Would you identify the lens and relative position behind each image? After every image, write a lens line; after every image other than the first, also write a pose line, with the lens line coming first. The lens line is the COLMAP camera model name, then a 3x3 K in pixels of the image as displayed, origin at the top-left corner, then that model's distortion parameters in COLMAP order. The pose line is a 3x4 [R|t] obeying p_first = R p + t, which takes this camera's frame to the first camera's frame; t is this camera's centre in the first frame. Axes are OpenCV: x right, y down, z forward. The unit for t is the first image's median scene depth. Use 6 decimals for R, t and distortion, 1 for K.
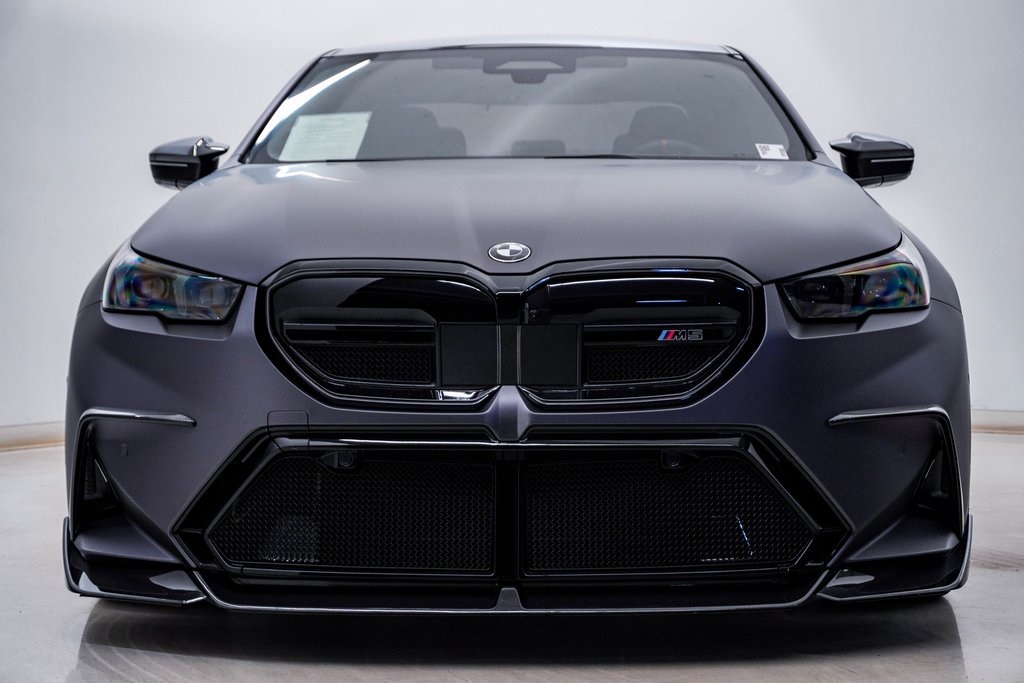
lens RADIAL K [[2169.2, 0, 512.0], [0, 2169.2, 341.5], [0, 0, 1]] dist [0.003634, 0.164037]
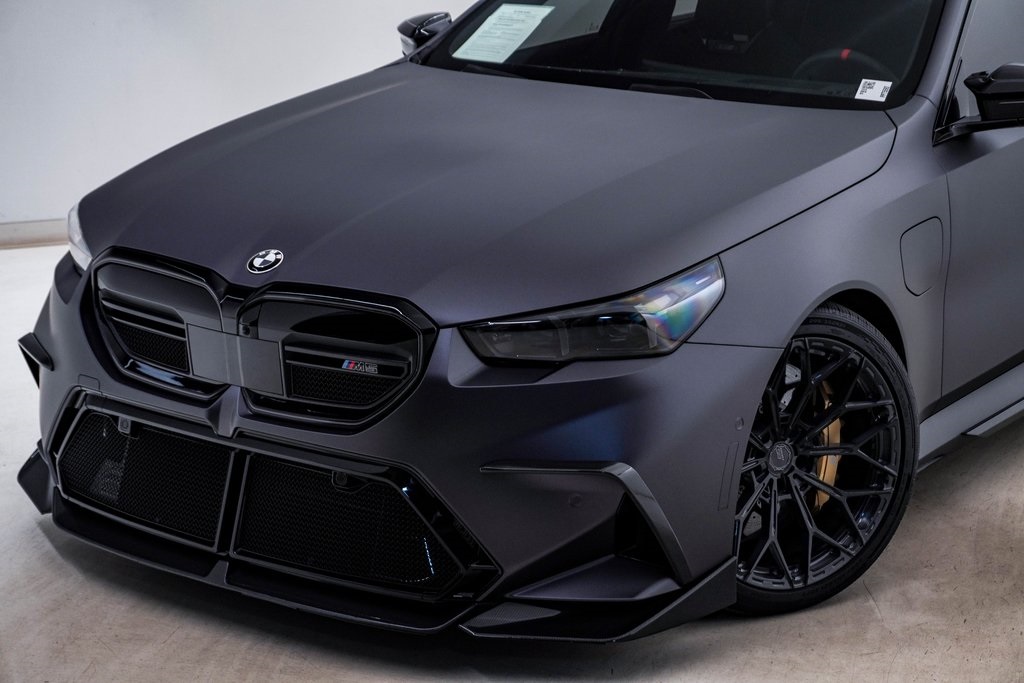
lens RADIAL K [[2169.2, 0, 512.0], [0, 2169.2, 341.5], [0, 0, 1]] dist [0.003634, 0.164037]
pose [[0.829642, 0.153463, -0.536789, 0.702634], [-0.039460, 0.975193, 0.217810, -0.247441], [0.556899, -0.159522, 0.815117, 0.176637]]
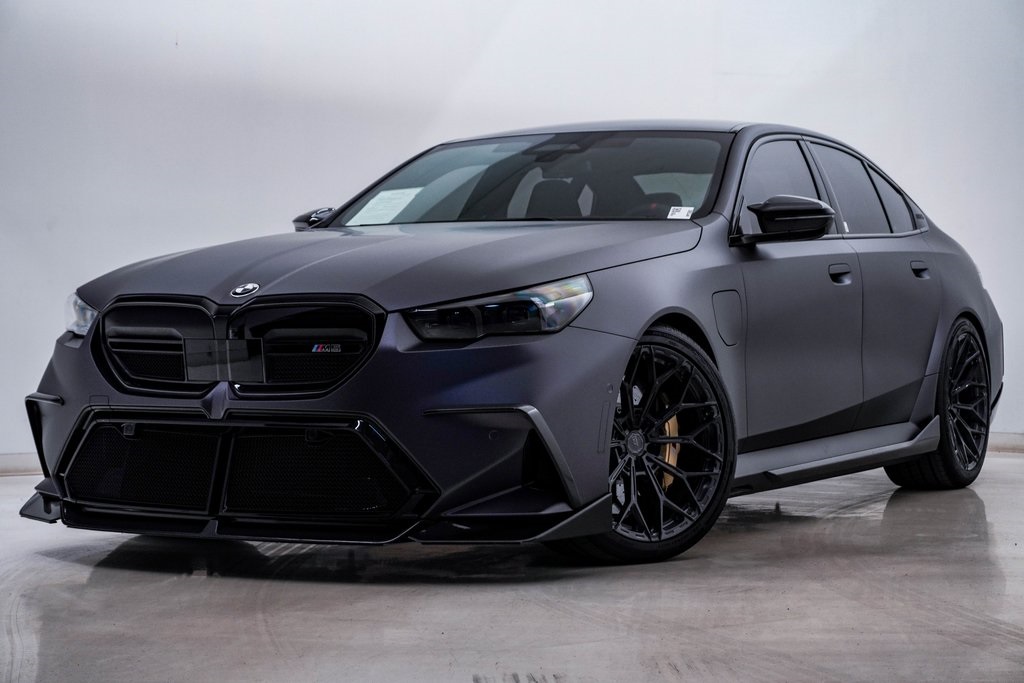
lens RADIAL K [[2169.2, 0, 512.0], [0, 2169.2, 341.5], [0, 0, 1]] dist [0.003634, 0.164037]
pose [[0.892120, 0.008962, -0.451709, 0.817207], [-0.021037, 0.999543, -0.021716, 0.020639], [0.451308, 0.028876, 0.891901, -0.203199]]
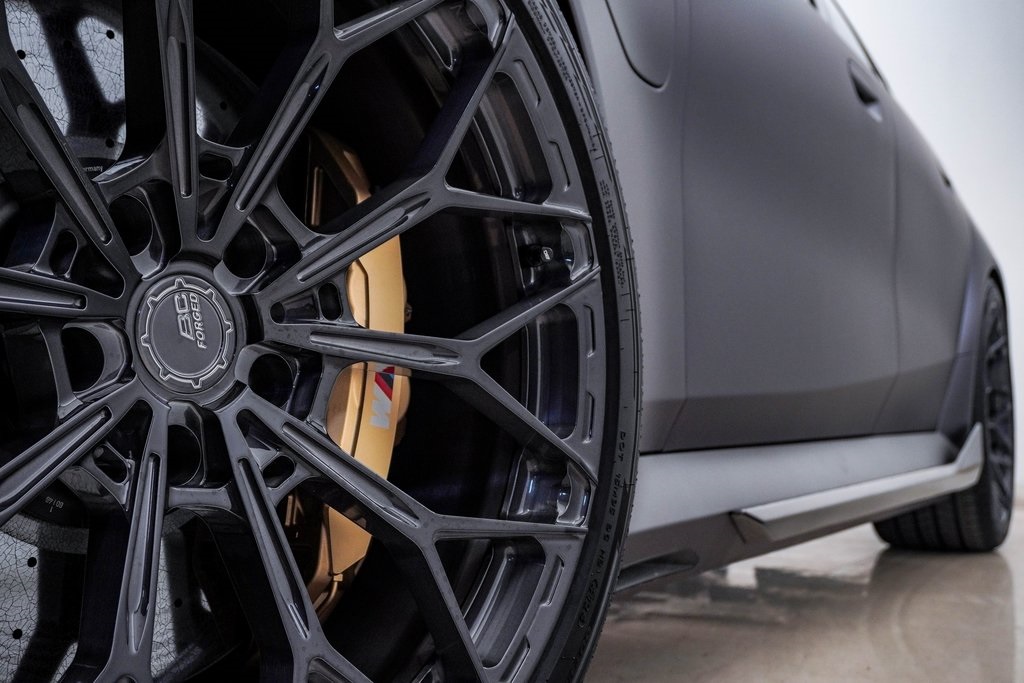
lens RADIAL K [[1307.5, 0, 512.0], [0, 1307.5, 341.5], [0, 0, 1]] dist [0.018663, 0.034100]
pose [[0.969318, 0.044316, -0.241784, 0.294813], [-0.082579, 0.985156, -0.150496, 0.079591], [0.231525, 0.165845, 0.958588, 1.029953]]
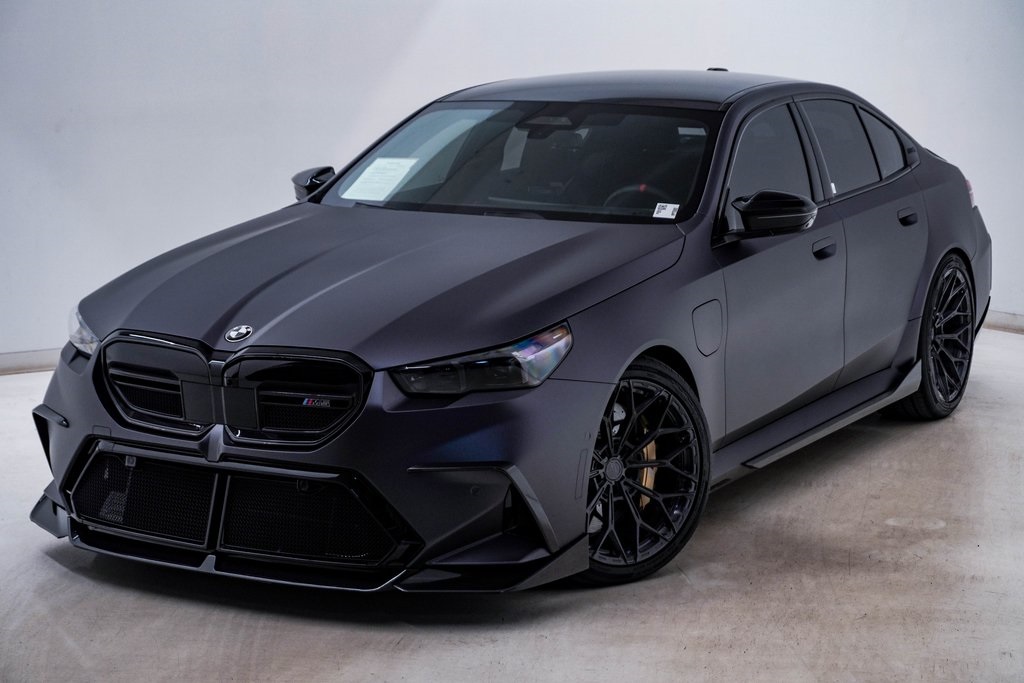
lens RADIAL K [[2169.2, 0, 512.0], [0, 2169.2, 341.5], [0, 0, 1]] dist [0.003634, 0.164037]
pose [[0.886671, 0.081758, -0.455115, 0.858607], [-0.027595, 0.991846, 0.124416, -0.229925], [0.461576, -0.097758, 0.881698, -0.235209]]
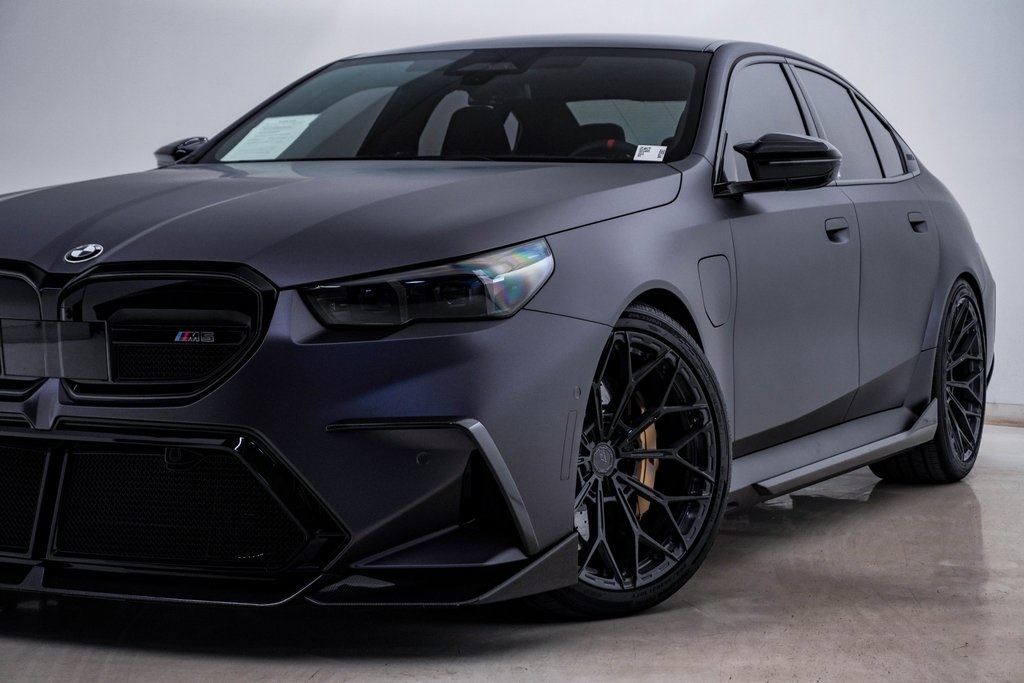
lens RADIAL K [[2169.2, 0, 512.0], [0, 2169.2, 341.5], [0, 0, 1]] dist [0.003634, 0.164037]
pose [[0.916641, 0.034900, -0.398184, 0.623729], [-0.032209, 0.999391, 0.013446, -0.019279], [0.398411, 0.000500, 0.917207, 0.111224]]
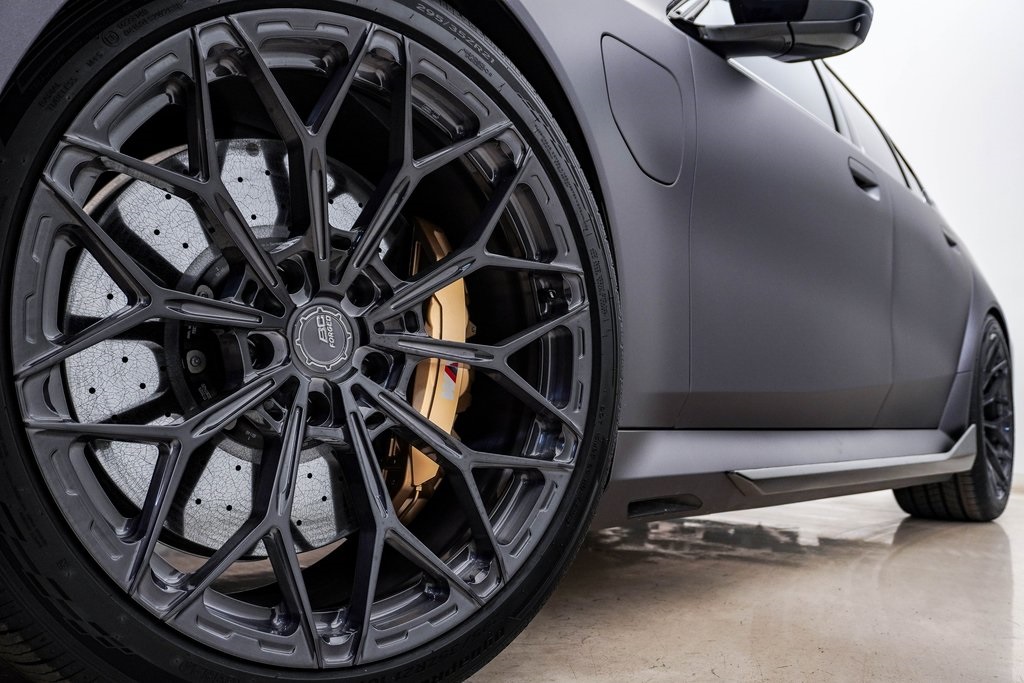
lens RADIAL K [[986.3, 0, 512.0], [0, 986.3, 341.5], [0, 0, 1]] dist [-0.005815, 0.000622]
pose [[0.915801, 0.053521, -0.398049, 0.339377], [-0.123229, 0.980723, -0.151649, 0.085426], [0.382260, 0.187932, 0.904743, 0.998891]]
